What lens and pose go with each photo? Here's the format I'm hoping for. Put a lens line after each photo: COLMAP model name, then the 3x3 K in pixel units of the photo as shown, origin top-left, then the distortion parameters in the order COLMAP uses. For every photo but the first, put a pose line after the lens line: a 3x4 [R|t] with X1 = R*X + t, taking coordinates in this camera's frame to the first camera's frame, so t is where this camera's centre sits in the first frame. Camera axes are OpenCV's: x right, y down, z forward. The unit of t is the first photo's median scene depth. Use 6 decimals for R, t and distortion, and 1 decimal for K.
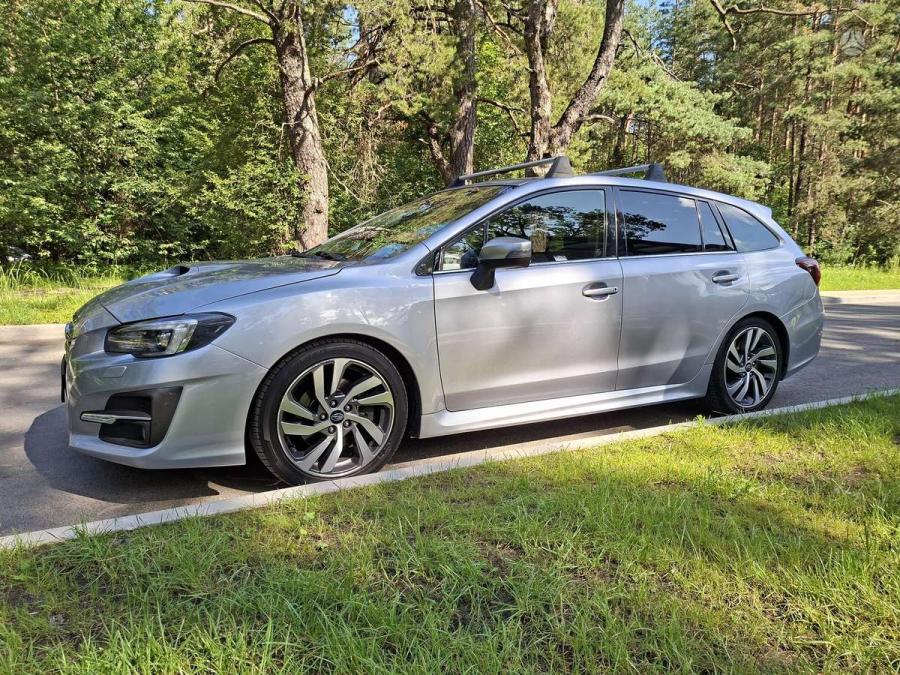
lens RADIAL K [[612.4, 0, 448.2], [0, 612.4, 343.3], [0, 0, 1]] dist [0.085168, -0.075162]
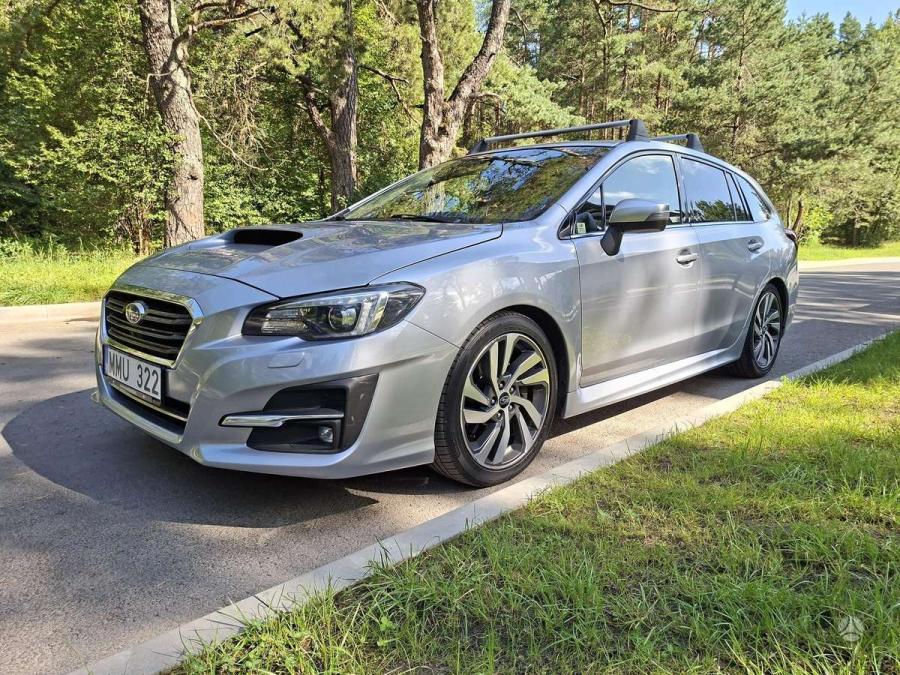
lens RADIAL K [[612.9, 0, 456.5], [0, 612.9, 335.2], [0, 0, 1]] dist [0.079844, -0.075105]
pose [[0.960678, -0.040328, 0.274720, -0.105715], [0.034266, 0.999053, 0.026830, 0.000228], [-0.275541, -0.016361, 0.961150, 0.038188]]
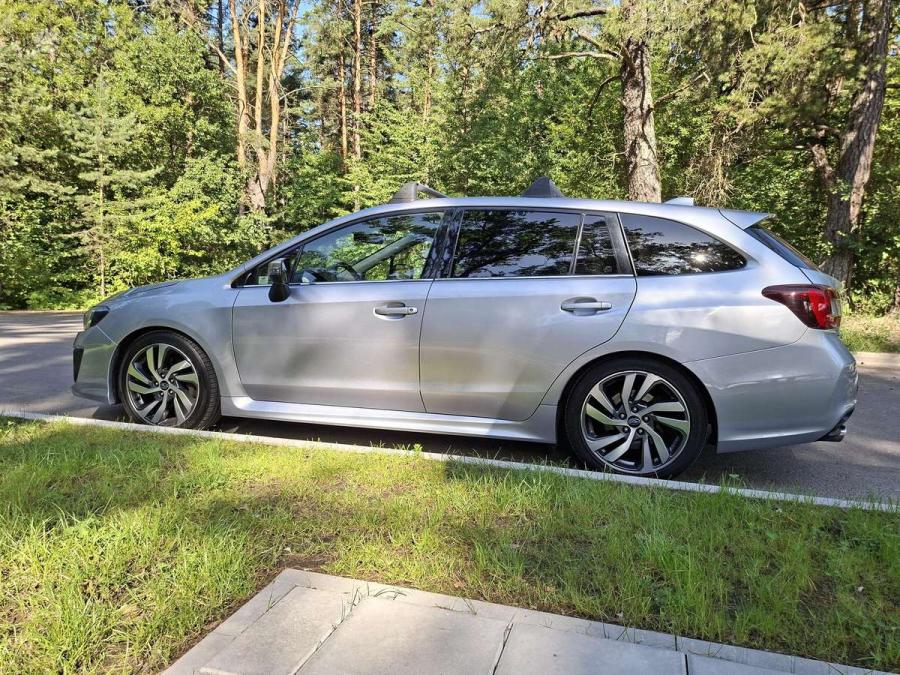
lens RADIAL K [[612.9, 0, 456.5], [0, 612.9, 335.2], [0, 0, 1]] dist [0.079844, -0.075105]
pose [[0.717355, 0.074847, -0.692676, 0.279905], [-0.112499, 0.993610, -0.009143, -0.012372], [0.687565, 0.084484, 0.721191, 0.092114]]
